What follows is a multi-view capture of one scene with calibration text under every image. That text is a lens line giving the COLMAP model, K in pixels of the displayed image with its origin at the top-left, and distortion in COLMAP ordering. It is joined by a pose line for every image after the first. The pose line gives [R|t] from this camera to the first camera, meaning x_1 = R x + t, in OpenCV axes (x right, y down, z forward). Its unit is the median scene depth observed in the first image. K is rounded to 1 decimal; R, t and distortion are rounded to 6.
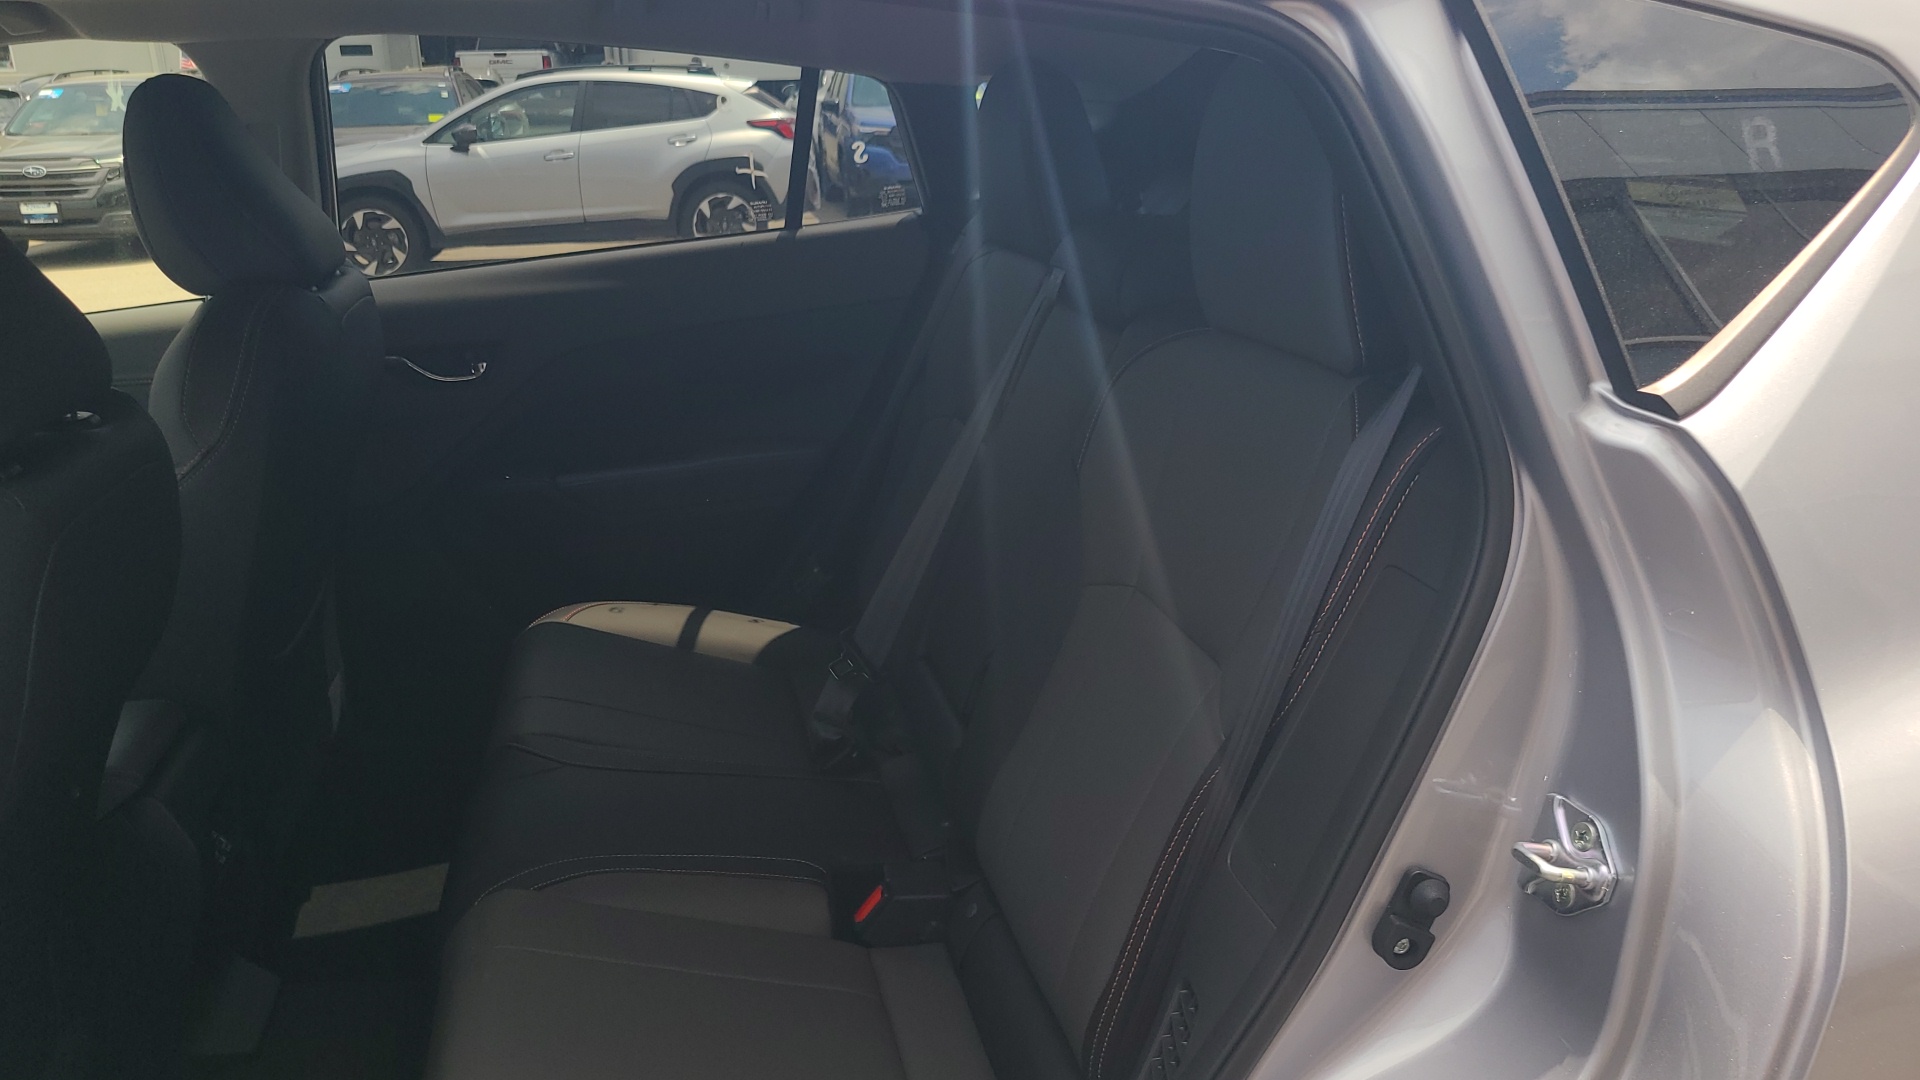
lens RADIAL K [[1438.8, 0, 962.3], [0, 1438.8, 542.0], [0, 0, 1]] dist [0.045278, -0.031150]
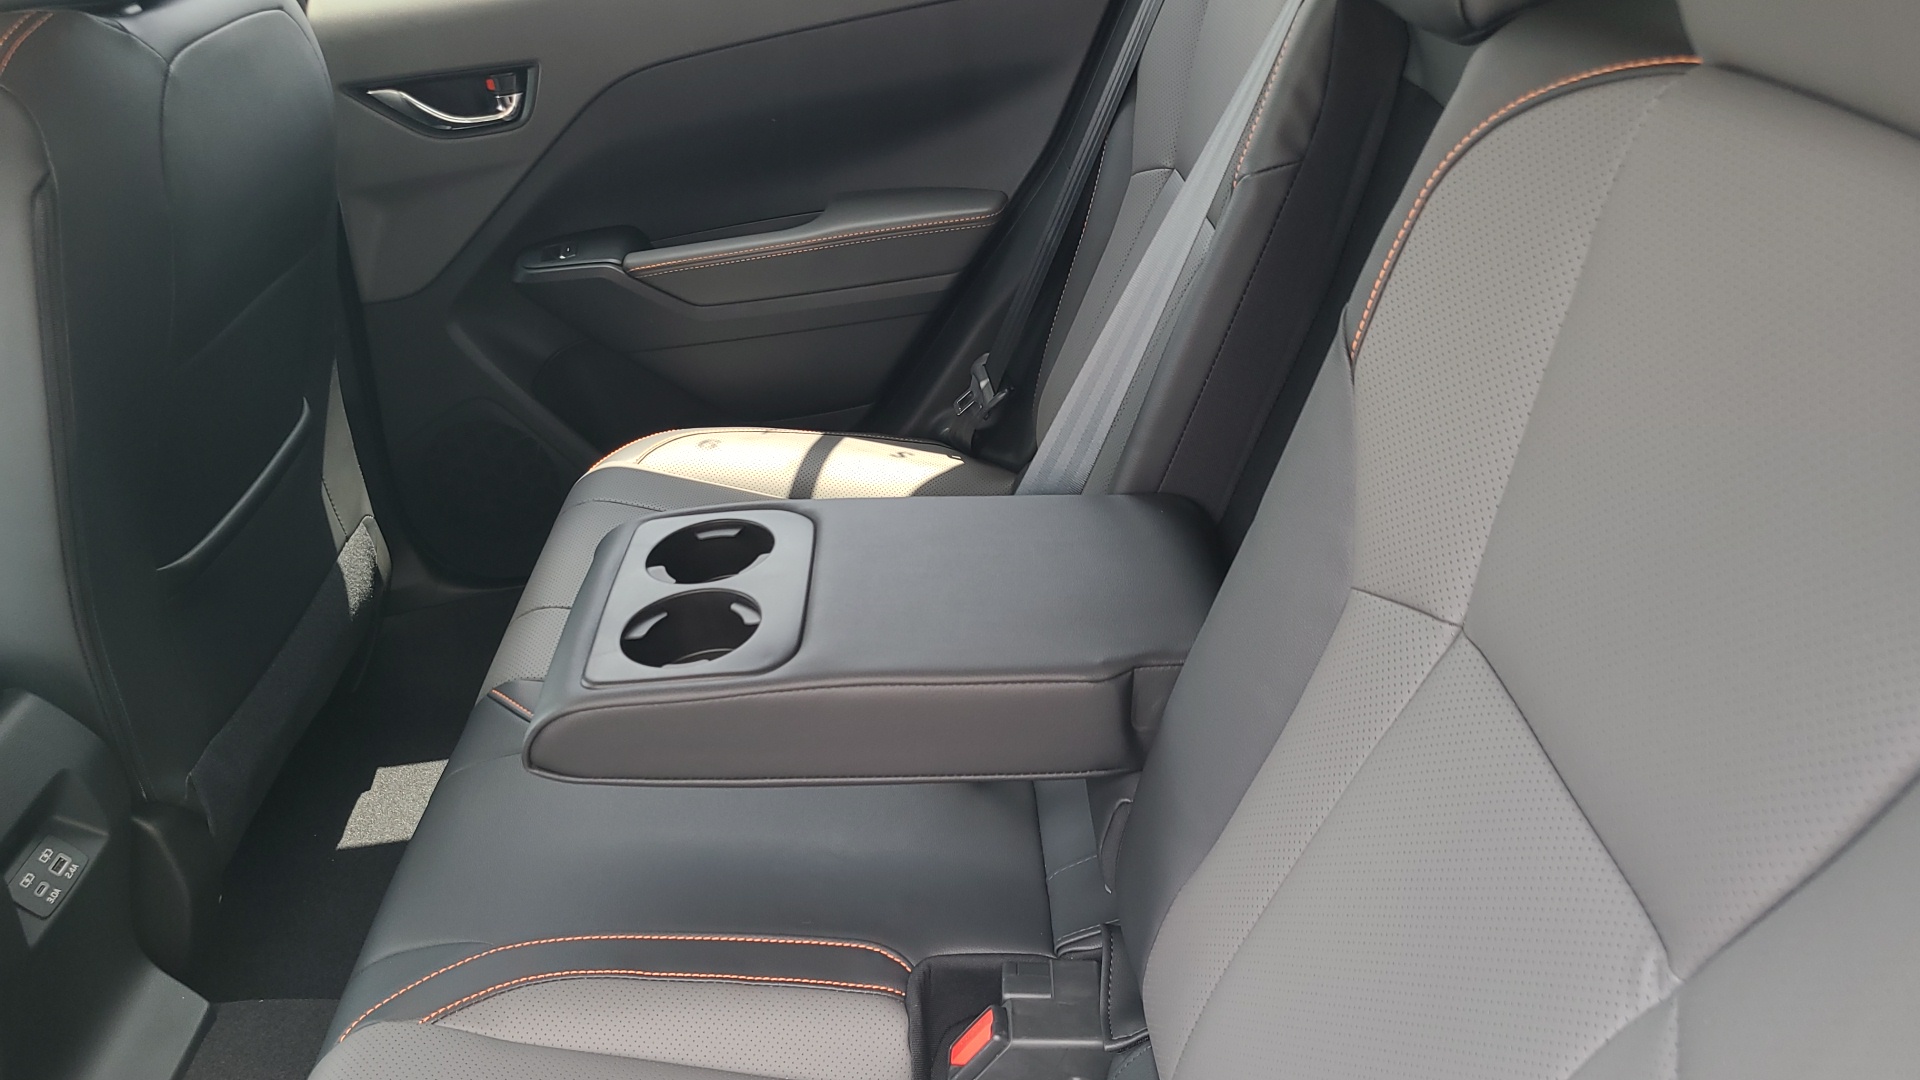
lens RADIAL K [[1438.8, 0, 961.3], [0, 1438.8, 531.3], [0, 0, 1]] dist [0.045278, -0.031150]
pose [[0.979190, 0.033675, -0.200130, 0.033267], [0.011052, 0.975825, 0.218273, -0.067898], [0.202642, -0.215942, 0.955147, 0.321179]]
